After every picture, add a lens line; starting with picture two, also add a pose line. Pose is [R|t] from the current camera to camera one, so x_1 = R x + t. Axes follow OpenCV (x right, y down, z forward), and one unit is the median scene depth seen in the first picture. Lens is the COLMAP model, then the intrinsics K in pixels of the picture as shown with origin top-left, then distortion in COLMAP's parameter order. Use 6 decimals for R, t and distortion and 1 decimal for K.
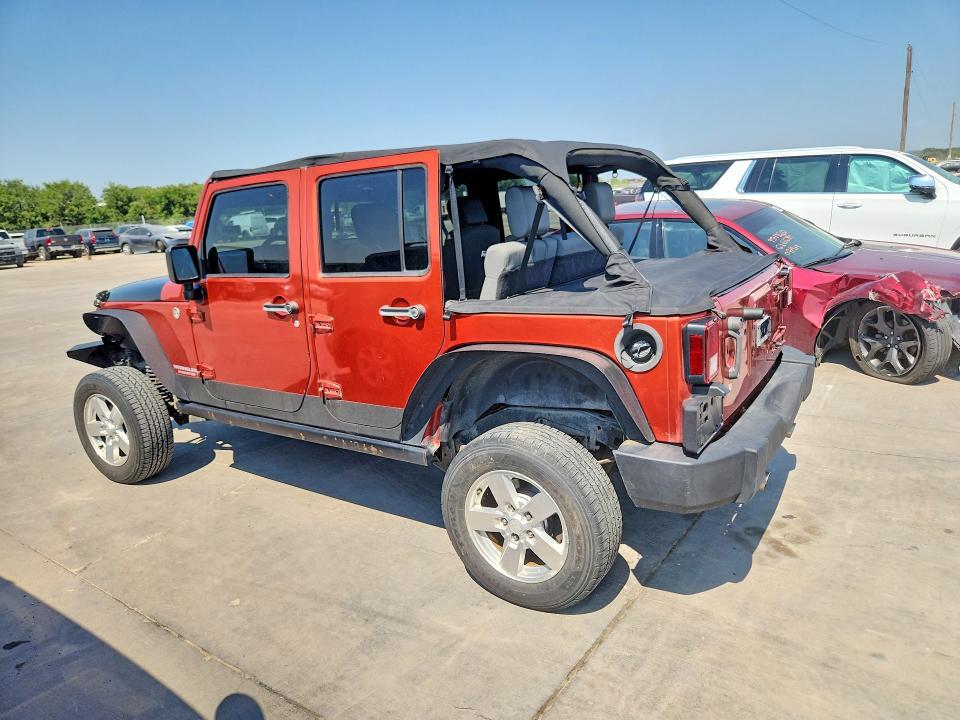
lens RADIAL K [[733.8, 0, 480.0], [0, 733.8, 360.0], [0, 0, 1]] dist [0.038558, -0.001195]
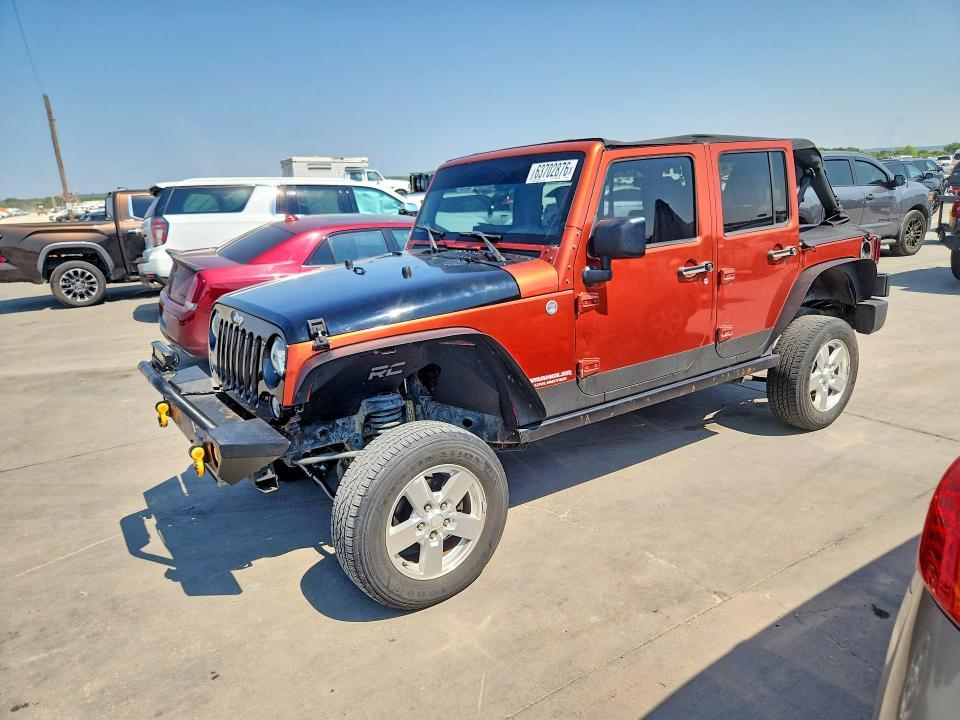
lens RADIAL K [[716.9, 0, 480.0], [0, 716.9, 360.0], [0, 0, 1]] dist [0.054702, -0.000096]
pose [[0.284254, -0.167568, 0.943992, -0.594437], [0.238613, 0.965991, 0.099622, -0.052539], [-0.928581, 0.196931, 0.314571, 0.418913]]
